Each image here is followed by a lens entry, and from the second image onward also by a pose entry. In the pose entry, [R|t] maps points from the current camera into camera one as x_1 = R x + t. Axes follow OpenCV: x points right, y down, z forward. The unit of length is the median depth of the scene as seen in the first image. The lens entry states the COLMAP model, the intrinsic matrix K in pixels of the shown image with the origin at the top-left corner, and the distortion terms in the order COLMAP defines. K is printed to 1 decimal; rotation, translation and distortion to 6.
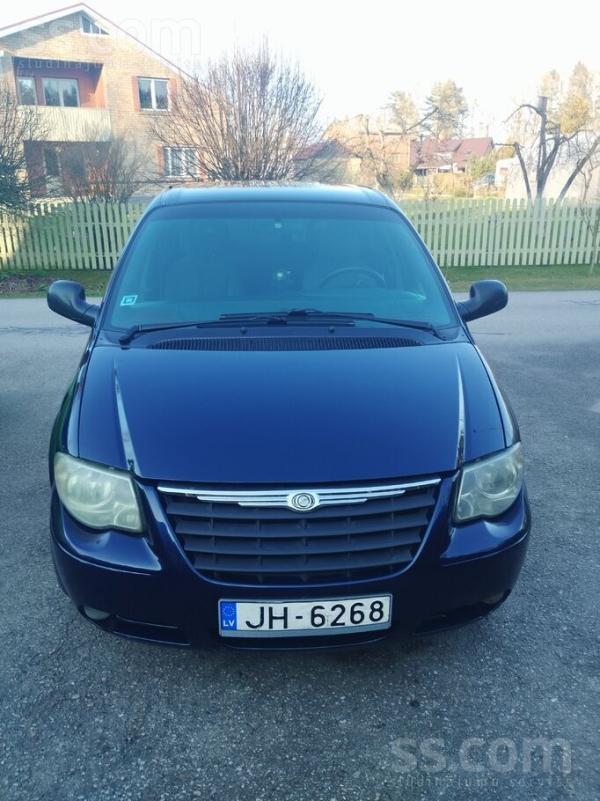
lens RADIAL K [[658.8, 0, 300.0], [0, 658.8, 400.5], [0, 0, 1]] dist [0.090663, -0.089733]
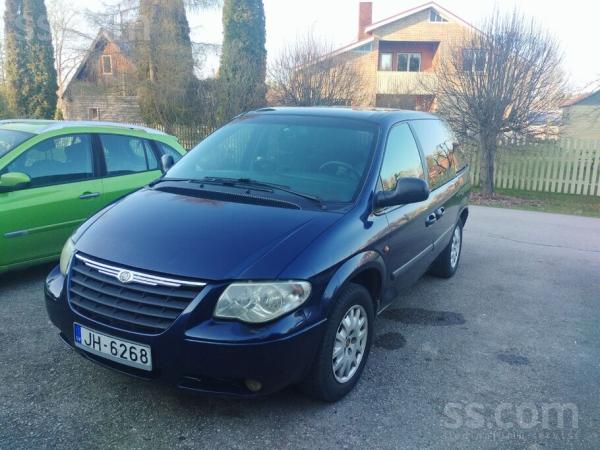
lens RADIAL K [[493.5, 0, 300.0], [0, 493.5, 225.0], [0, 0, 1]] dist [0.090663, -0.089733]
pose [[0.846605, 0.142679, -0.512740, 0.958717], [-0.200954, 0.977779, -0.059719, 0.014541], [0.492826, 0.153595, 0.856464, 0.134240]]
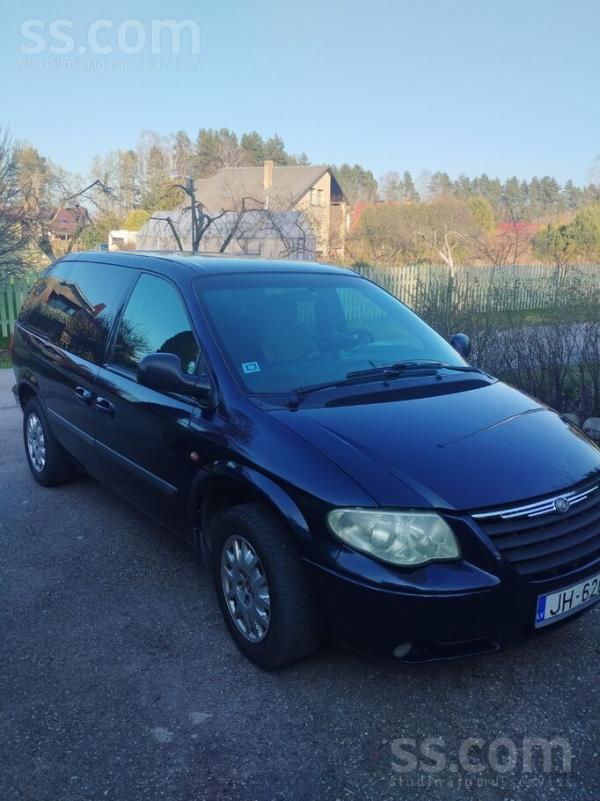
lens RADIAL K [[658.8, 0, 300.0], [0, 658.8, 400.5], [0, 0, 1]] dist [0.090663, -0.089733]
pose [[0.848462, -0.095539, 0.520562, -1.042663], [0.144377, 0.988049, -0.053982, -0.047523], [-0.509183, 0.120959, 0.852116, 0.133963]]
